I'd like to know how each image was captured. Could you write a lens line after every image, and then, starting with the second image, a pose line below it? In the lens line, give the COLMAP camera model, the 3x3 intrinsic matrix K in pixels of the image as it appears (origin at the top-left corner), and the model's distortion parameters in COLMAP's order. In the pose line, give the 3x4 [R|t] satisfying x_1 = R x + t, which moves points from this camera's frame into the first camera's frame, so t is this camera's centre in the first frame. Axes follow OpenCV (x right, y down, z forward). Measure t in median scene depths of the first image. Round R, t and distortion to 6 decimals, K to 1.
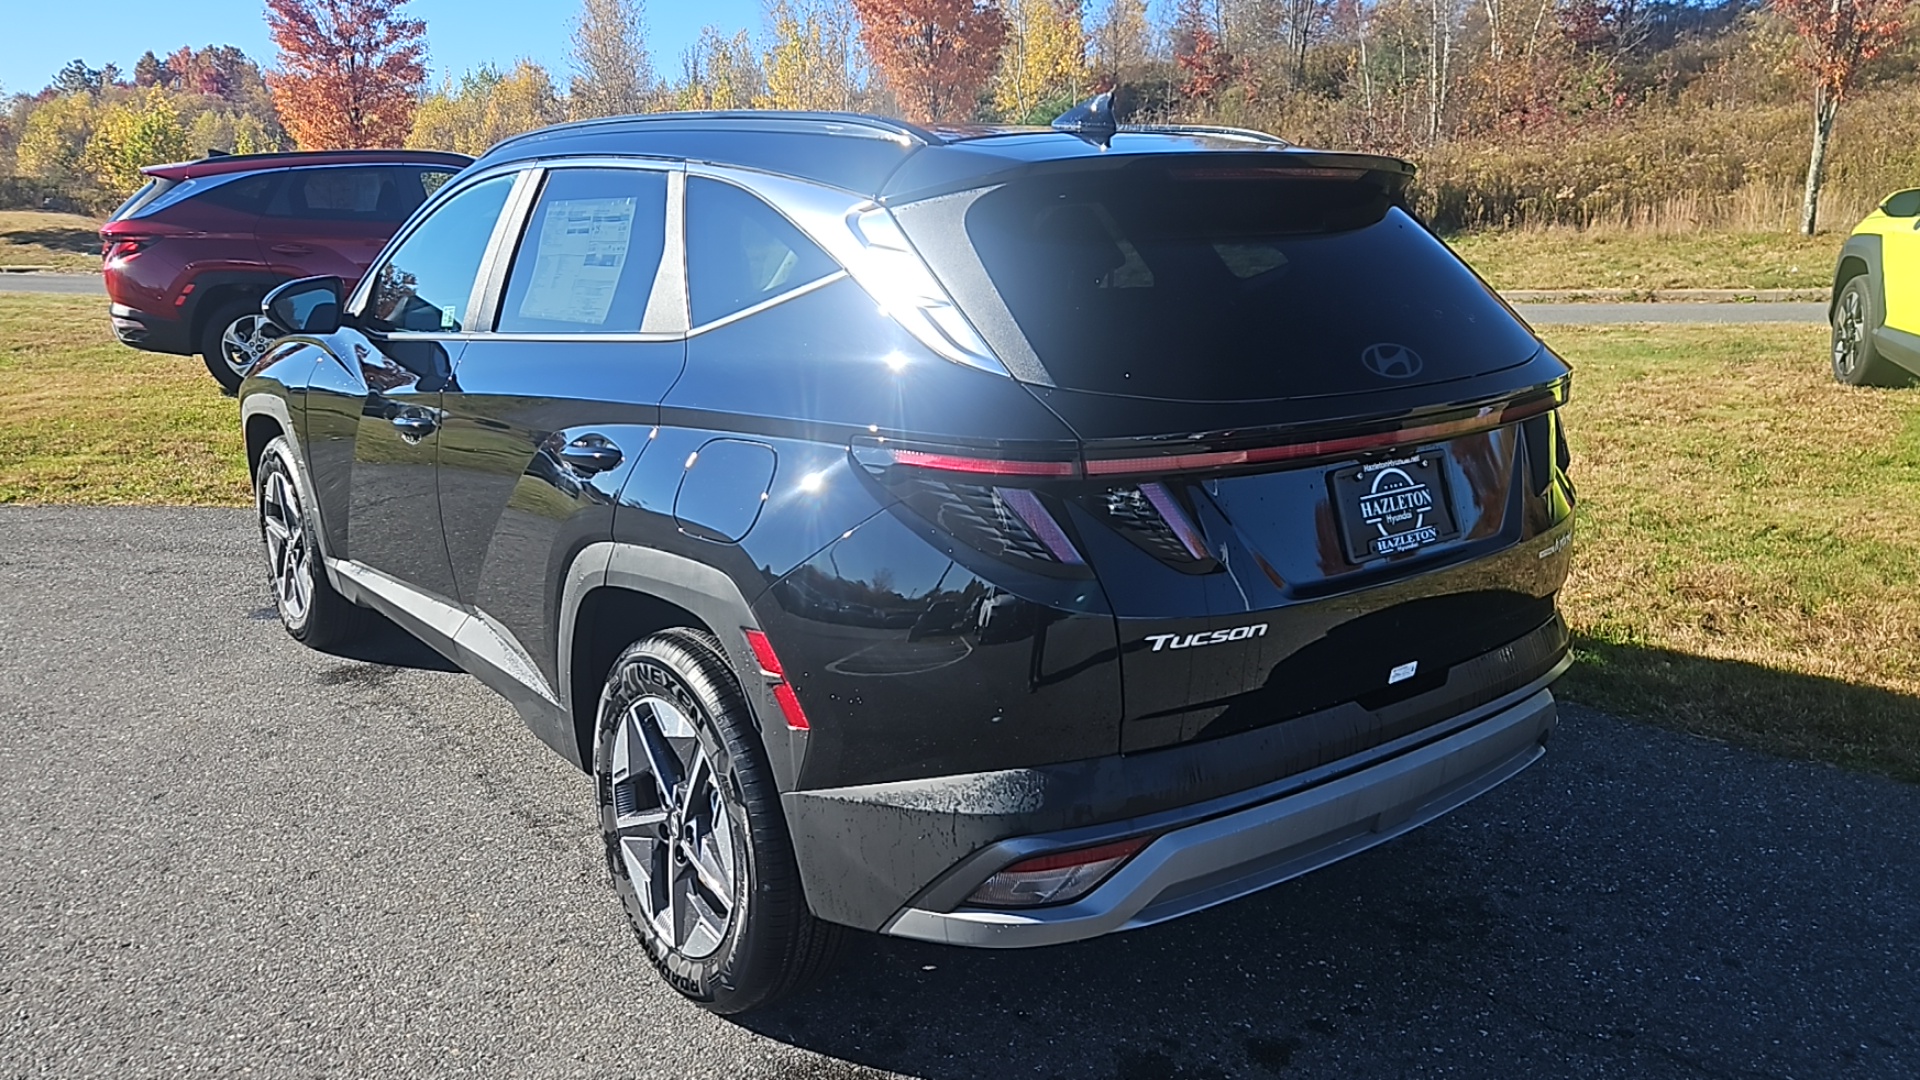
lens RADIAL K [[1368.7, 0, 949.2], [0, 1368.7, 538.0], [0, 0, 1]] dist [0.060662, -0.042081]
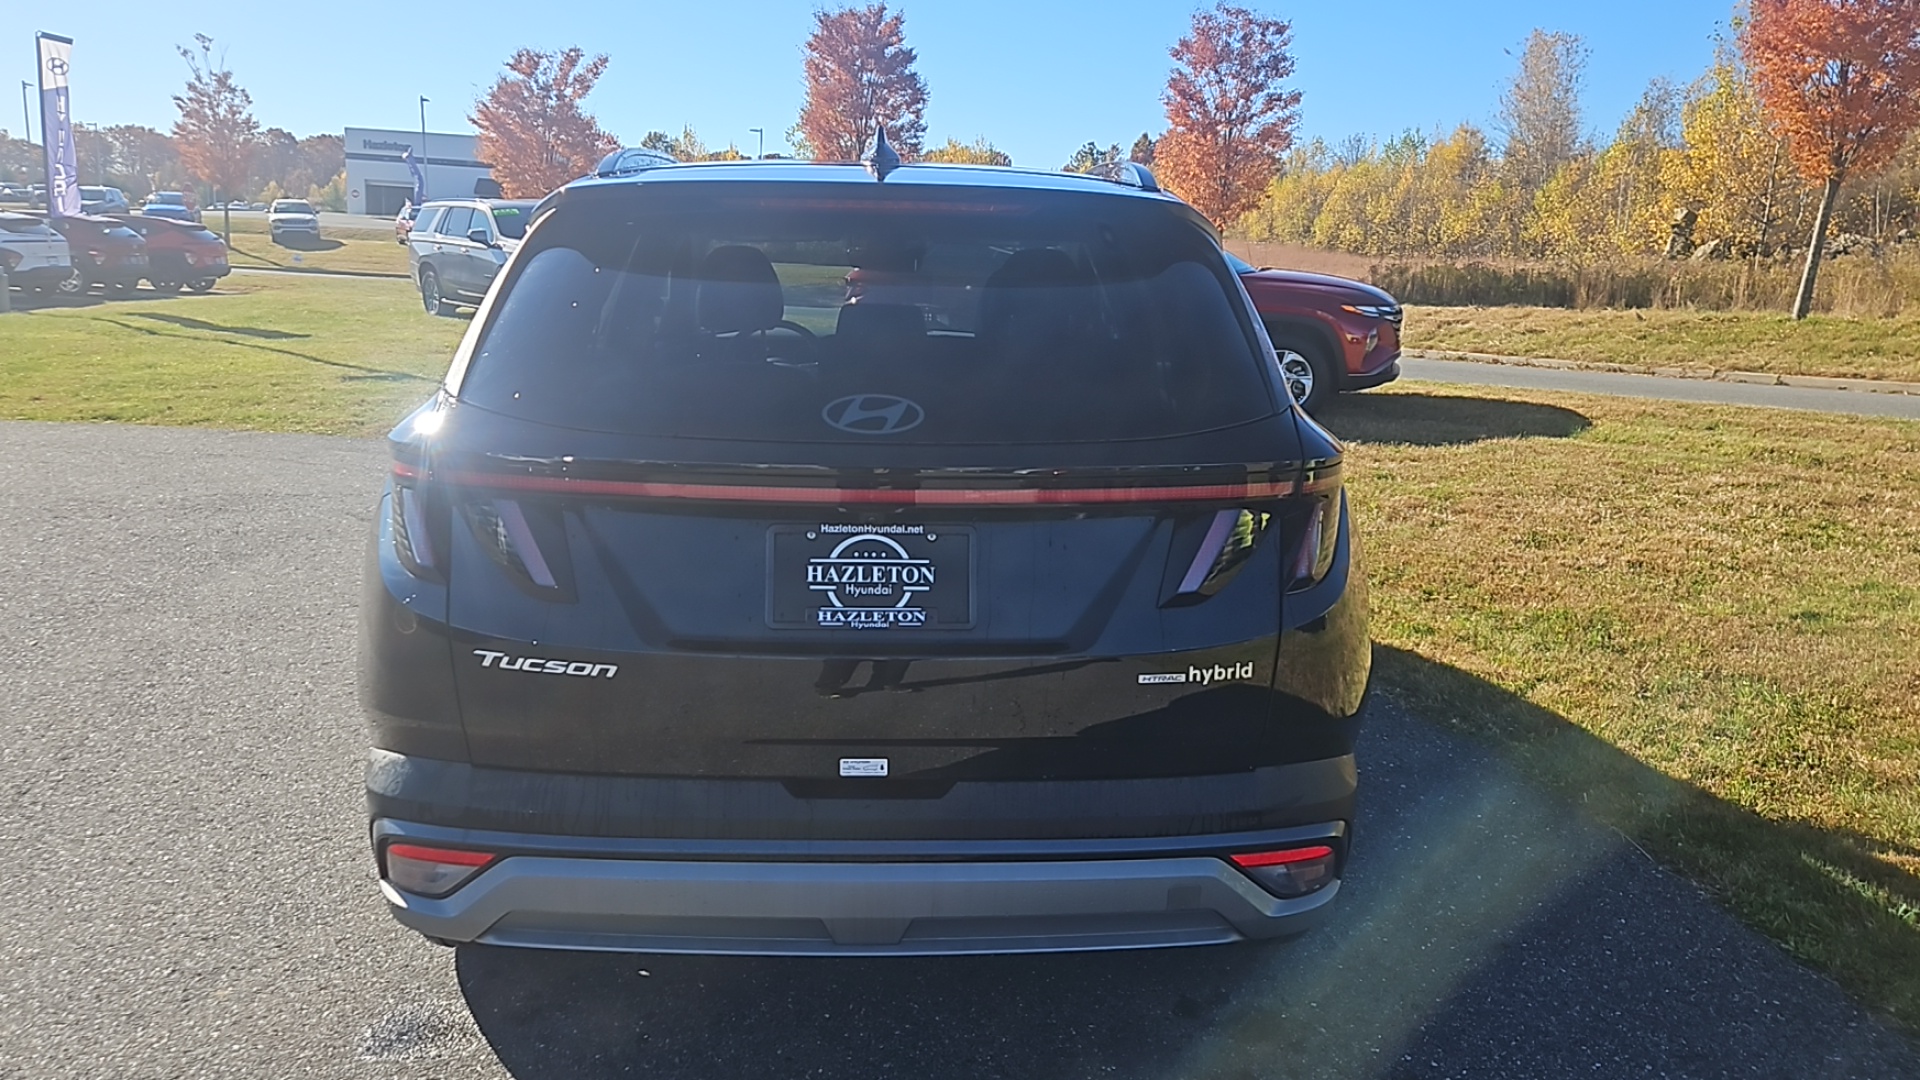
lens RADIAL K [[1368.7, 0, 949.2], [0, 1368.7, 538.0], [0, 0, 1]] dist [0.060662, -0.042081]
pose [[0.817267, 0.135164, -0.560183, 0.846885], [-0.159029, 0.987254, 0.006199, -0.061203], [0.553881, 0.084019, 0.828346, 0.295689]]
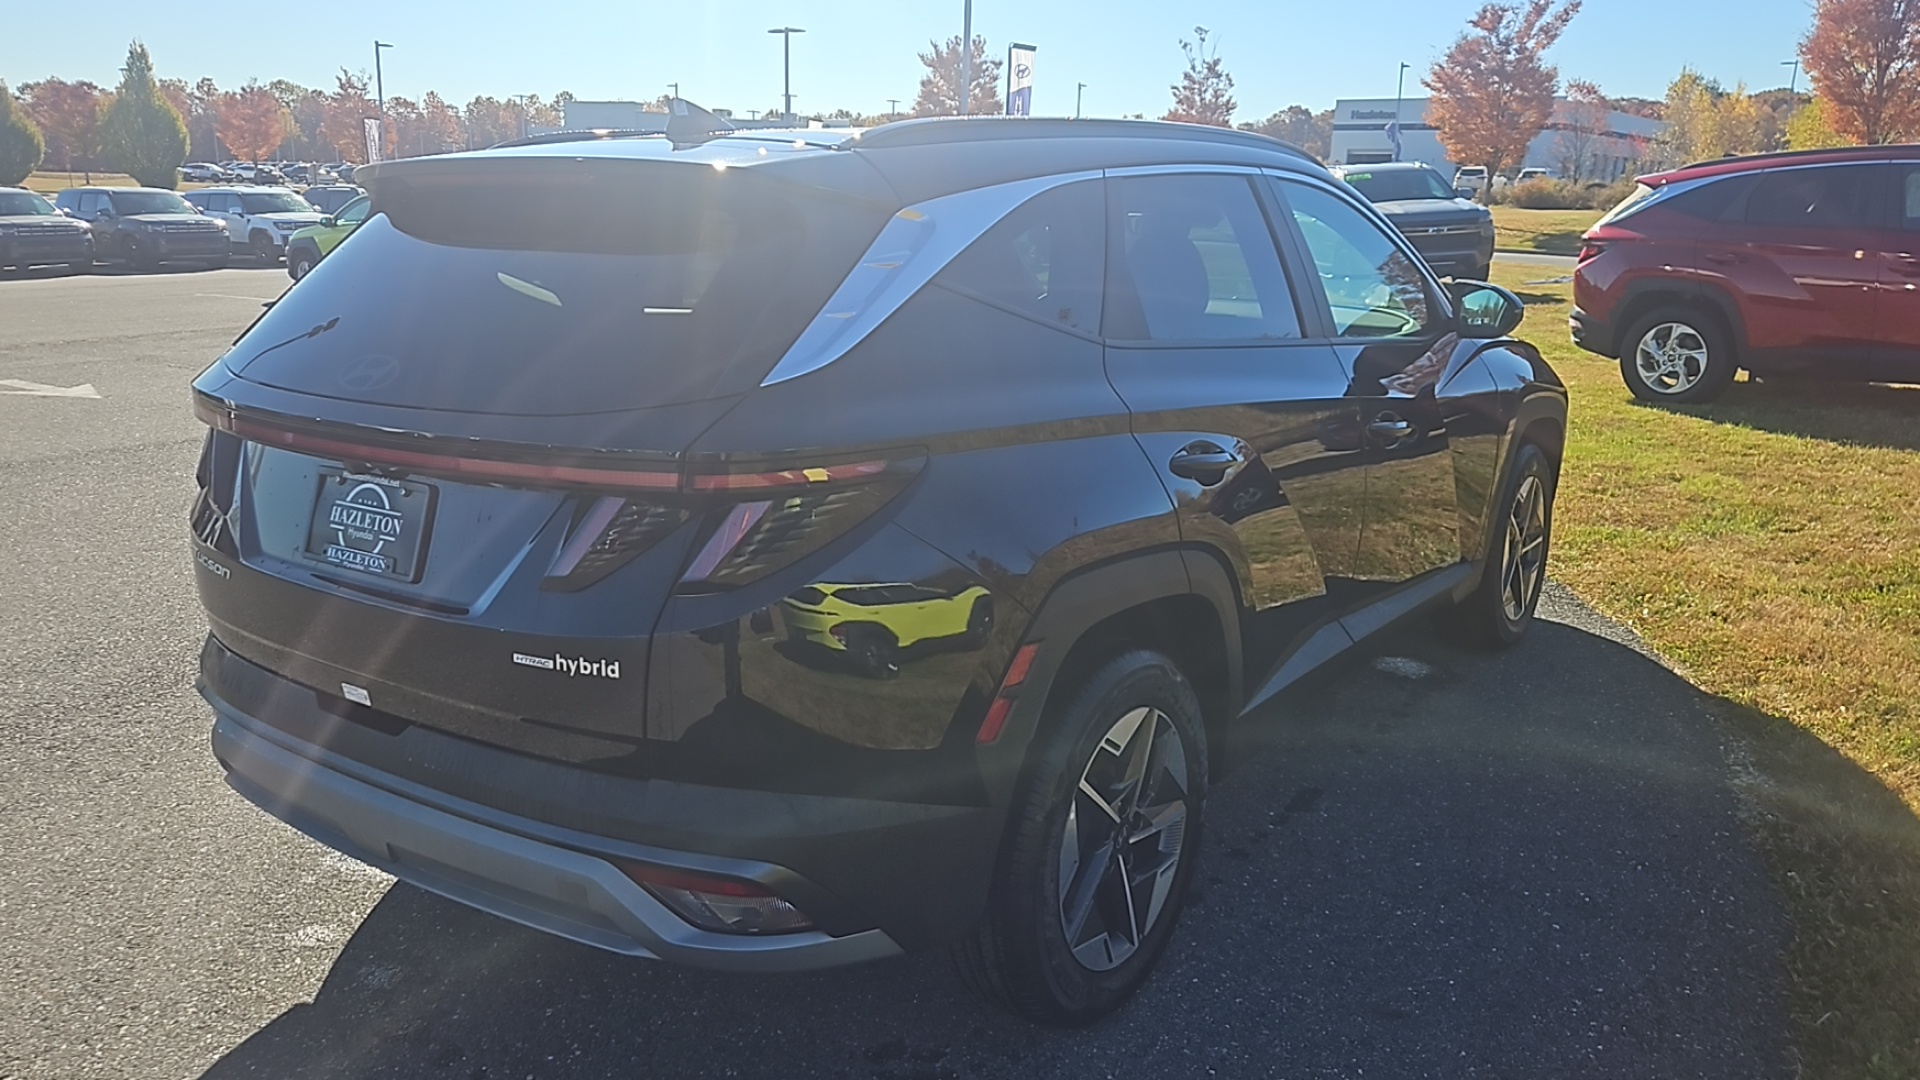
lens RADIAL K [[1368.7, 0, 949.2], [0, 1368.7, 538.0], [0, 0, 1]] dist [0.060662, -0.042081]
pose [[0.301733, 0.222901, -0.926969, 1.330645], [-0.226509, 0.961206, 0.157404, -0.254796], [0.926094, 0.162473, 0.340517, 1.041001]]
